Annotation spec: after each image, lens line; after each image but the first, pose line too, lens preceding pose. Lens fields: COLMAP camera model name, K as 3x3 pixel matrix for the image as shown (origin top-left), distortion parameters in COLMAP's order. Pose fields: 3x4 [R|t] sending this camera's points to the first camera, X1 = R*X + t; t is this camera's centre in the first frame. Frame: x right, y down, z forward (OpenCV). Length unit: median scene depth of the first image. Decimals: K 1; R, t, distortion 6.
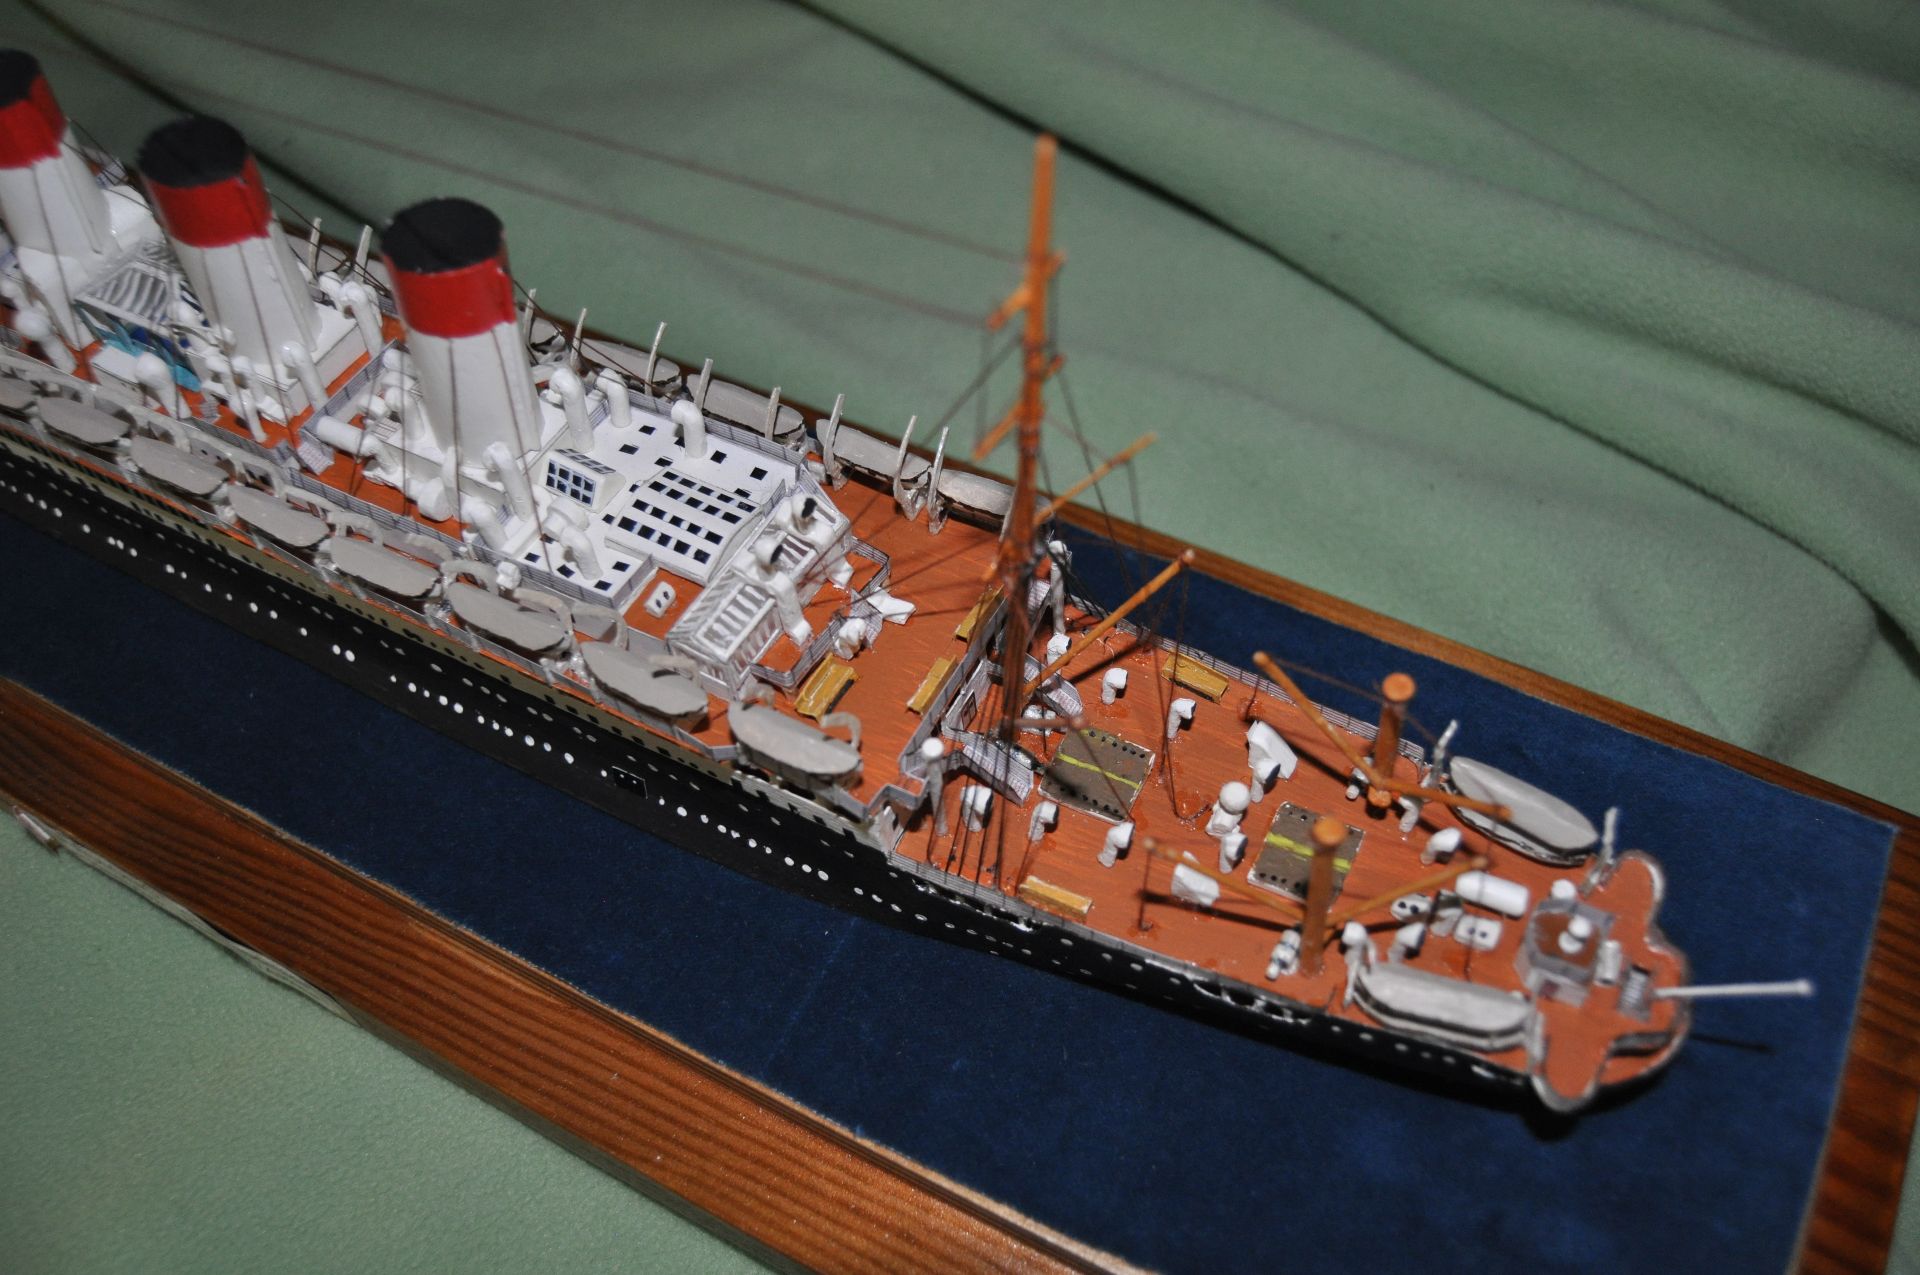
lens RADIAL K [[1490.7, 0, 960.0], [0, 1490.7, 637.5], [0, 0, 1]] dist [-0.109218, 0.038254]
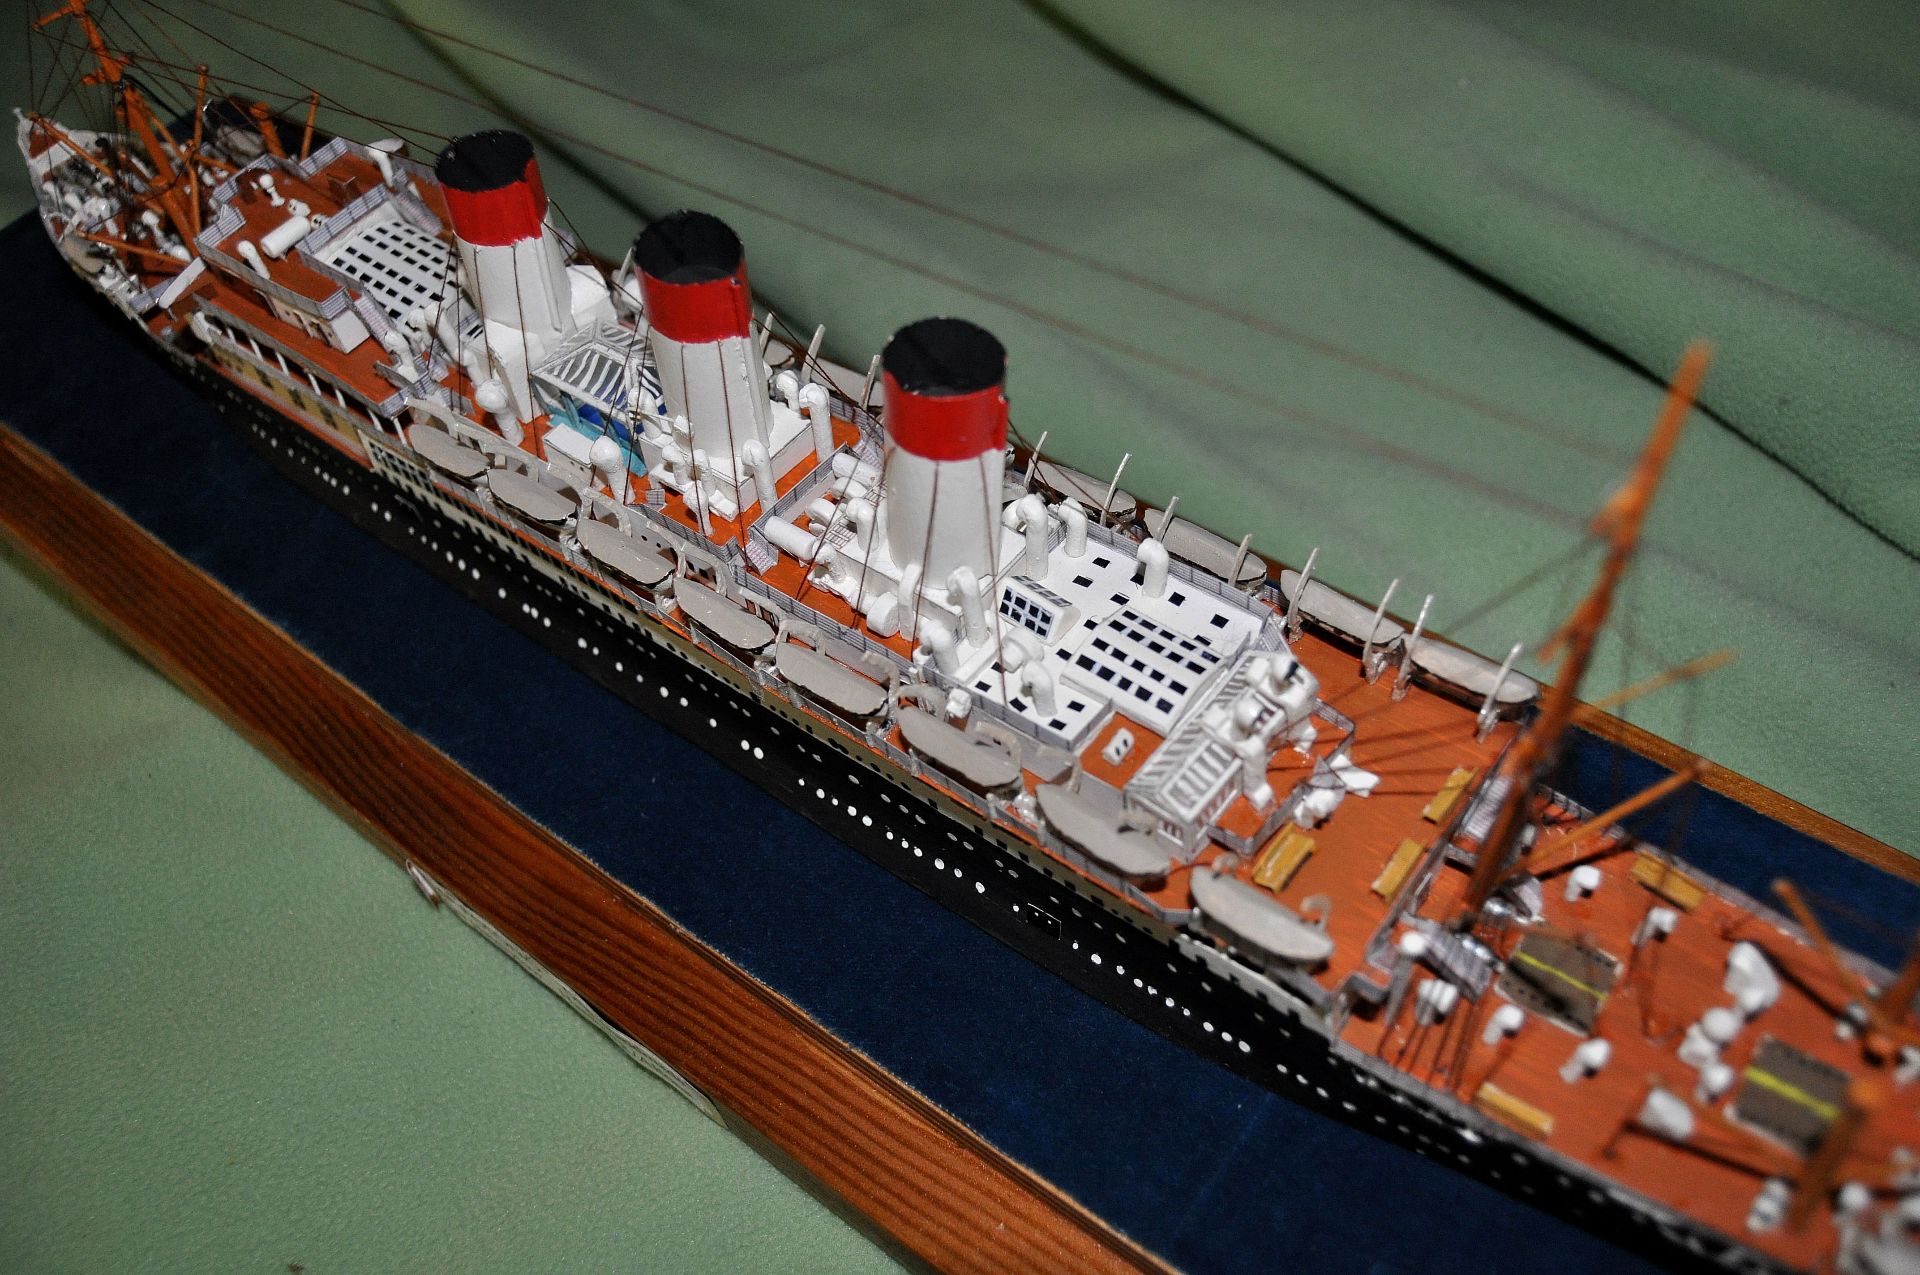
lens RADIAL K [[1490.7, 0, 960.0], [0, 1490.7, 637.5], [0, 0, 1]] dist [-0.109218, 0.038254]
pose [[0.983551, 0.097161, -0.152273, -0.152625], [-0.104277, 0.993766, -0.039445, -0.044185], [0.147491, 0.054675, 0.987551, 0.025876]]
